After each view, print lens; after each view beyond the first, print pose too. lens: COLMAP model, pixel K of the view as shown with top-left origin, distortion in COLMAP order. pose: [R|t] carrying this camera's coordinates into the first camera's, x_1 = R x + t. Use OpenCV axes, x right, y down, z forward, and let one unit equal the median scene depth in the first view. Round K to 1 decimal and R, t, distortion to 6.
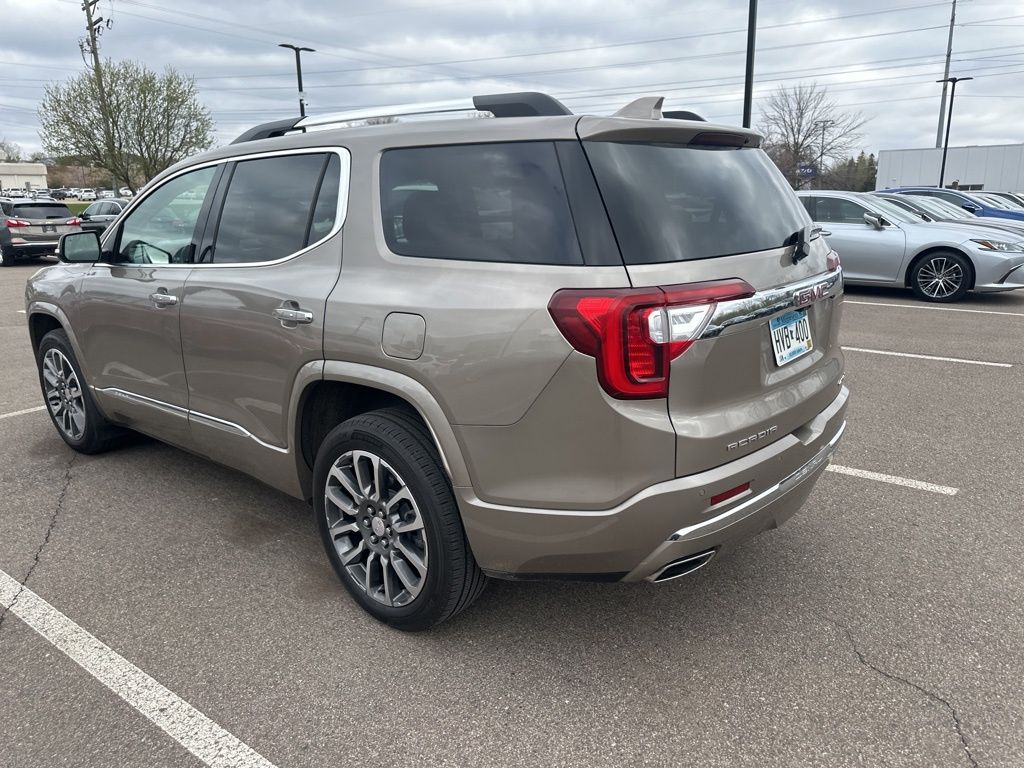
lens RADIAL K [[726.9, 0, 523.4], [0, 726.9, 389.8], [0, 0, 1]] dist [0.028737, -0.036882]
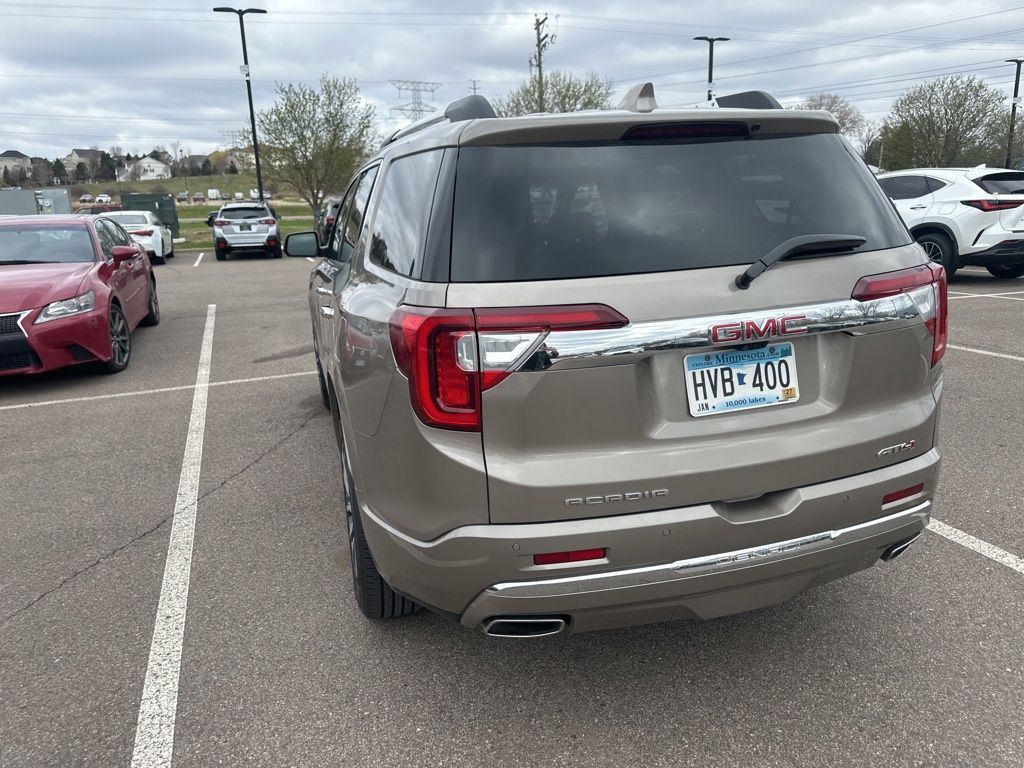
lens RADIAL K [[729.1, 0, 512.0], [0, 729.1, 384.0], [0, 0, 1]] dist [0.037660, -0.047435]
pose [[0.838468, 0.118494, -0.531912, 0.563637], [-0.115758, 0.992526, 0.038632, -0.070245], [0.532514, 0.029182, 0.845918, 0.209232]]
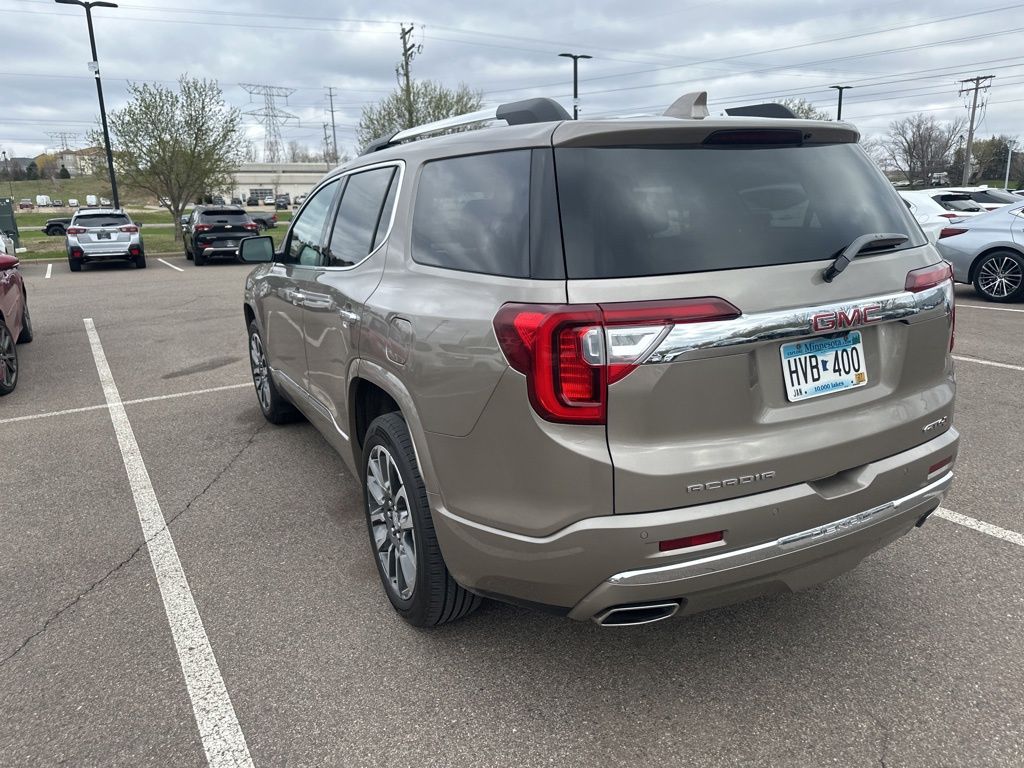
lens RADIAL K [[727.0, 0, 512.0], [0, 727.0, 384.0], [0, 0, 1]] dist [0.033098, -0.041240]
pose [[0.925212, 0.079283, -0.371075, 0.340416], [-0.081930, 0.996601, 0.008652, -0.031351], [0.370500, 0.022397, 0.928562, 0.086621]]
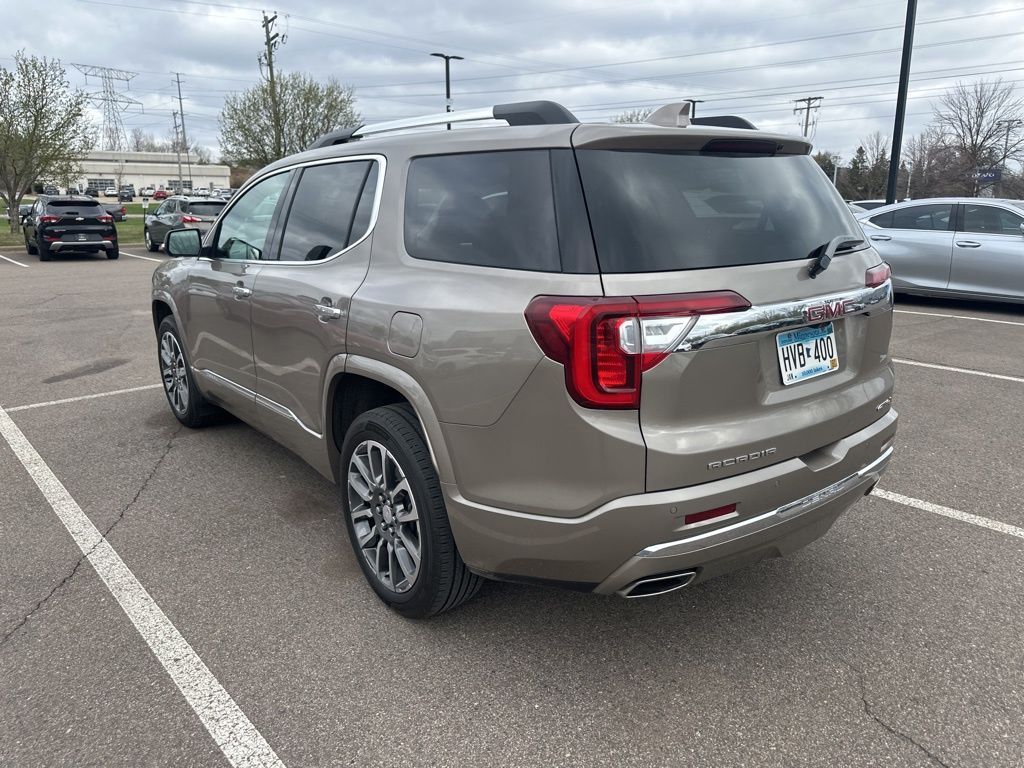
lens RADIAL K [[727.0, 0, 512.0], [0, 727.0, 384.0], [0, 0, 1]] dist [0.033098, -0.041240]
pose [[0.978416, 0.060537, -0.197576, 0.178570], [-0.062724, 0.998019, -0.004823, -0.006406], [0.196893, 0.017111, 0.980276, 0.002847]]
